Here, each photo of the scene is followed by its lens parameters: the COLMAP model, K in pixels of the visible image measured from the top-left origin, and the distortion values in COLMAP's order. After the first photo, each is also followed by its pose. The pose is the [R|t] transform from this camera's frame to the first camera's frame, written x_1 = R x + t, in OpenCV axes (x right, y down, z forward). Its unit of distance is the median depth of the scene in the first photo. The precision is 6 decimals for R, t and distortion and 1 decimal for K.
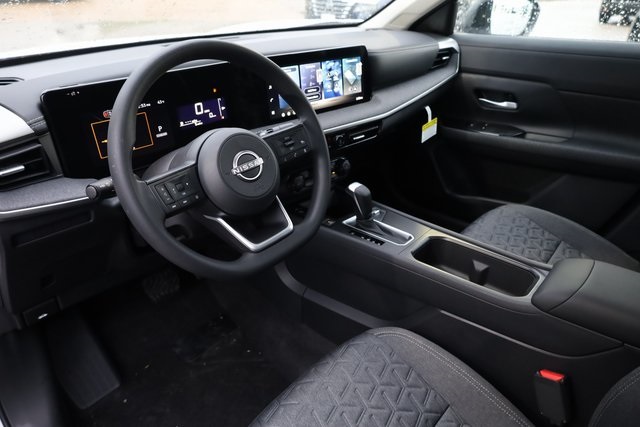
lens RADIAL K [[448.9, 0, 320.3], [0, 448.9, 210.3], [0, 0, 1]] dist [-0.000323, -0.008437]
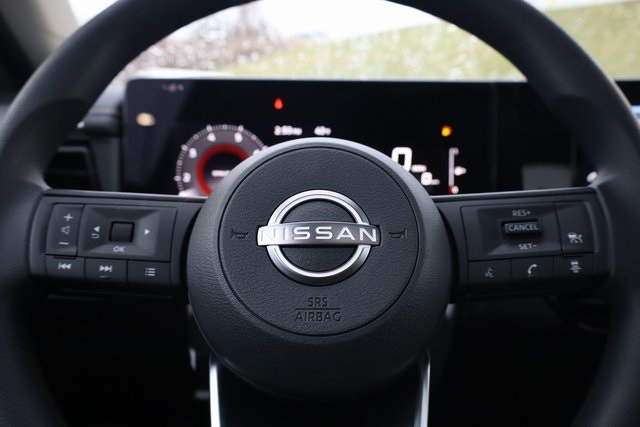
lens RADIAL K [[517.7, 0, 320.0], [0, 517.7, 213.2], [0, 0, 1]] dist [0.001892, 0.001022]
pose [[0.661768, 0.121740, -0.739759, 0.075702], [-0.378133, 0.906225, -0.189132, -0.028002], [0.647363, 0.404889, 0.645745, 0.491457]]
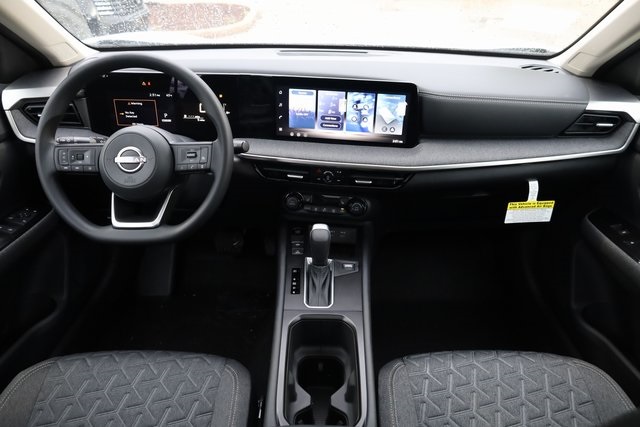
lens RADIAL K [[448.9, 0, 320.3], [0, 448.9, 210.3], [0, 0, 1]] dist [-0.000323, -0.008437]
pose [[0.649519, 0.375599, -0.661098, 0.668463], [-0.365096, 0.916742, 0.162140, -0.233271], [0.666956, 0.136051, 0.732571, 0.309450]]
